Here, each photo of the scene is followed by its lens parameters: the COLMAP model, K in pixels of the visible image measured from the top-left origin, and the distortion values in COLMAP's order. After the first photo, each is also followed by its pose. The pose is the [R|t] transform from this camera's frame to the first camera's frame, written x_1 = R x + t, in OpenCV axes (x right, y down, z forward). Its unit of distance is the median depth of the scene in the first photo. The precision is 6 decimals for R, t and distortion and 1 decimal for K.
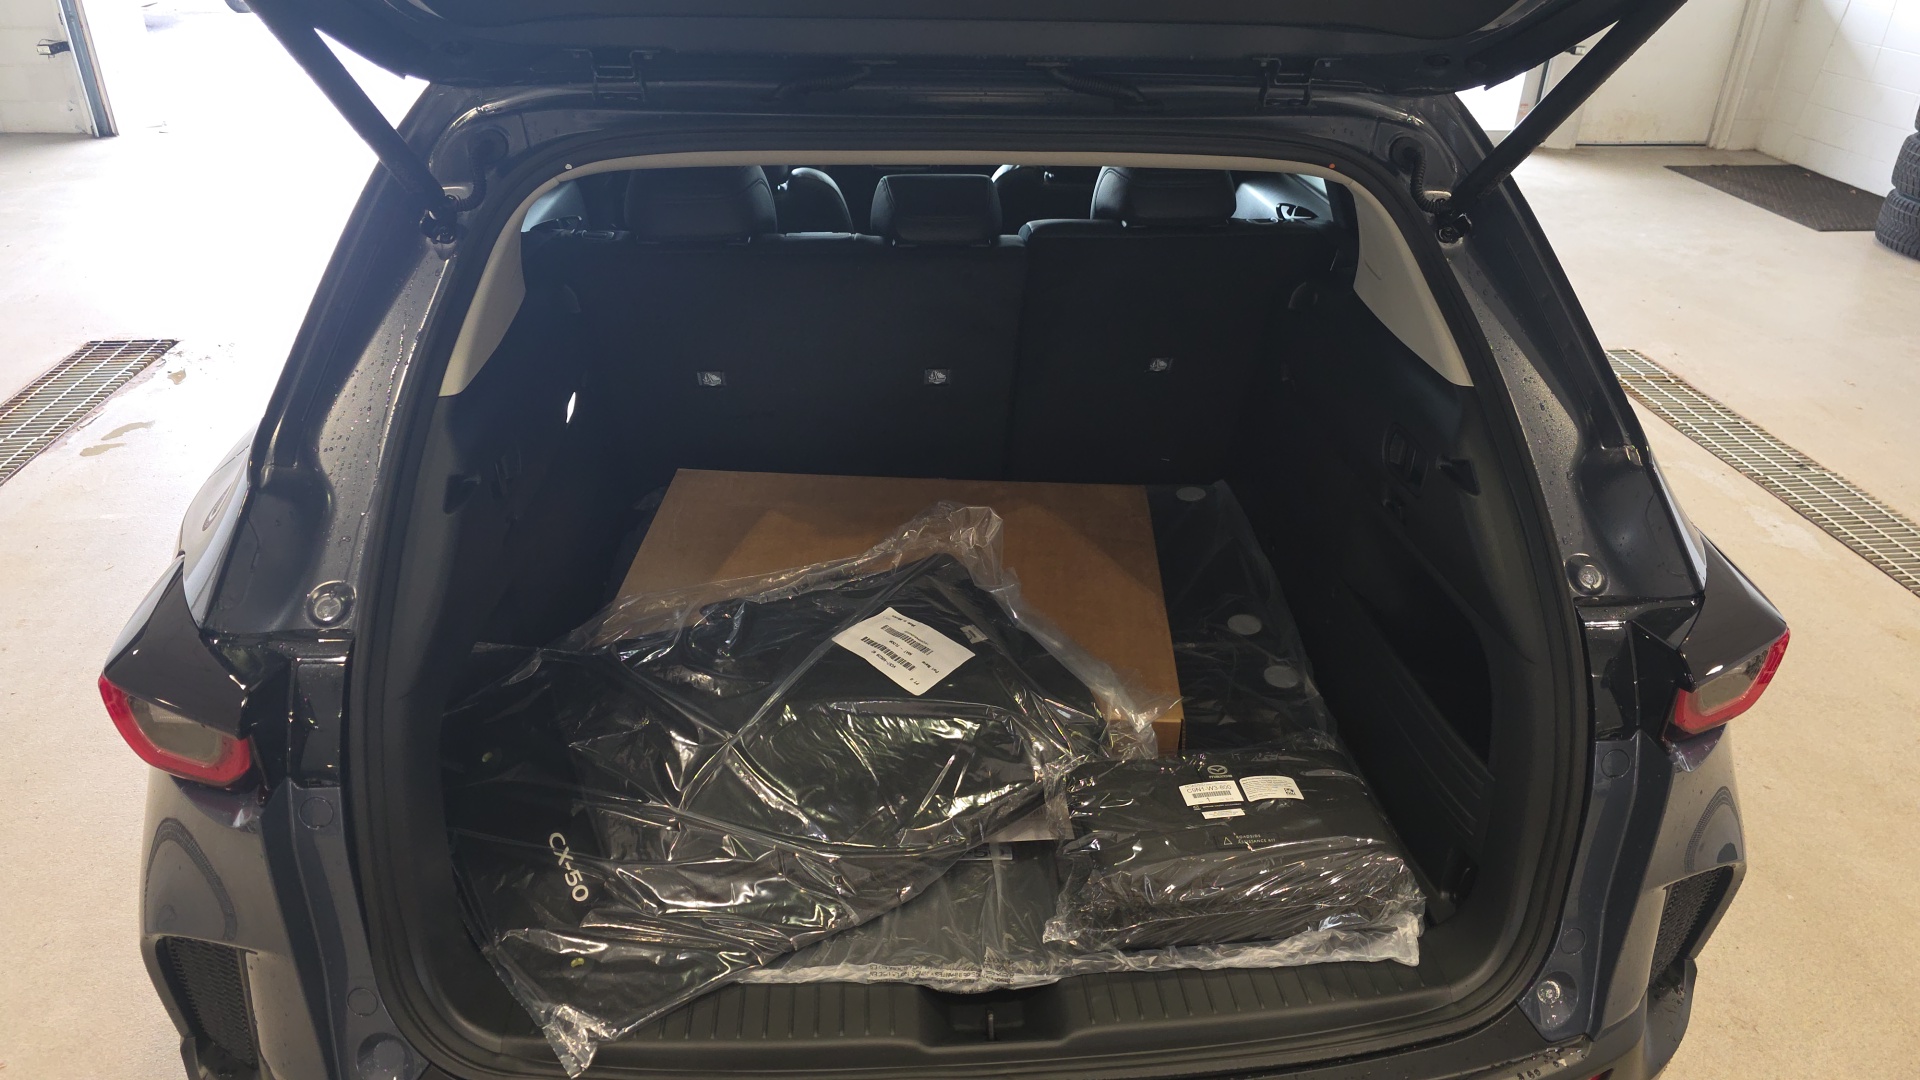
lens RADIAL K [[1282.4, 0, 969.9], [0, 1282.4, 538.3], [0, 0, 1]] dist [0.007446, -0.003665]
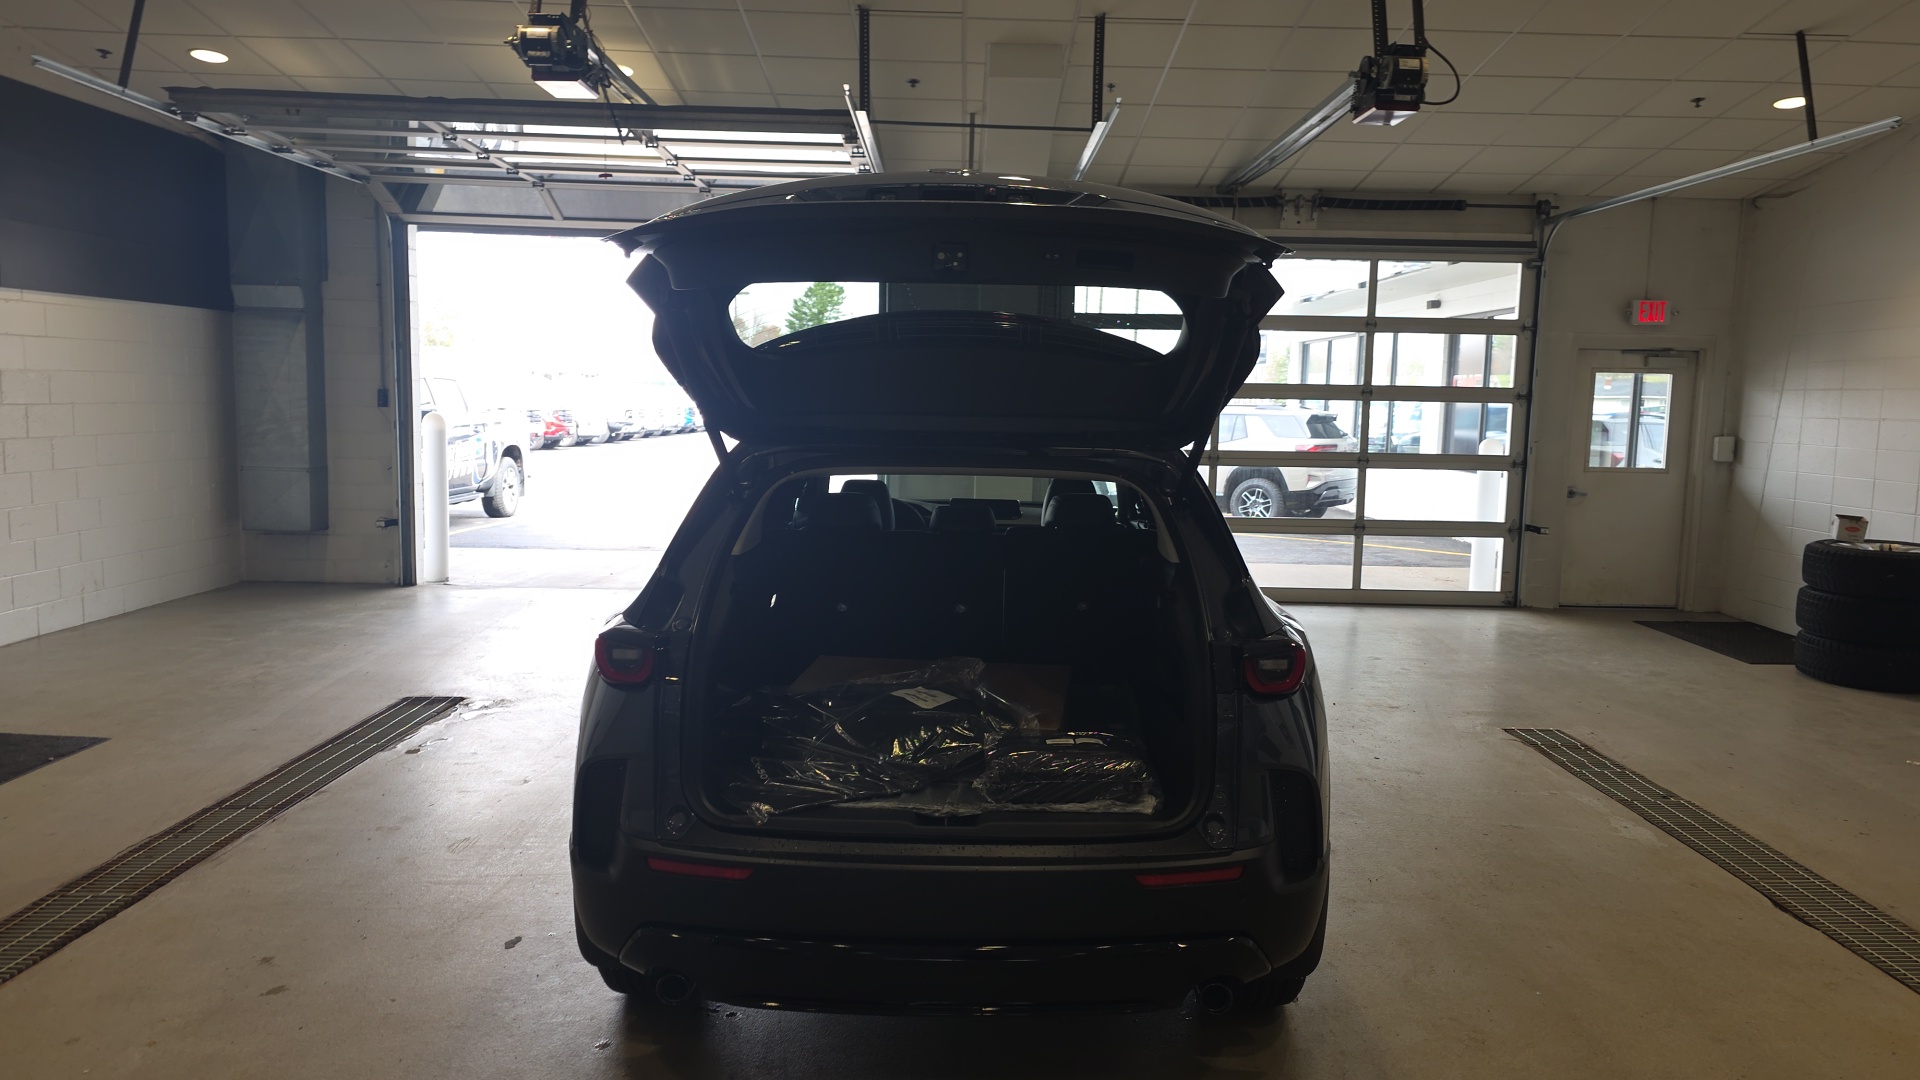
lens RADIAL K [[1329.0, 0, 960.0], [0, 1329.0, 540.0], [0, 0, 1]] dist [0.006231, -0.025696]
pose [[0.993834, 0.006252, -0.110700, 0.083310], [-0.048516, 0.922276, -0.383475, 0.232381], [0.099698, 0.386481, 0.916893, -0.362499]]
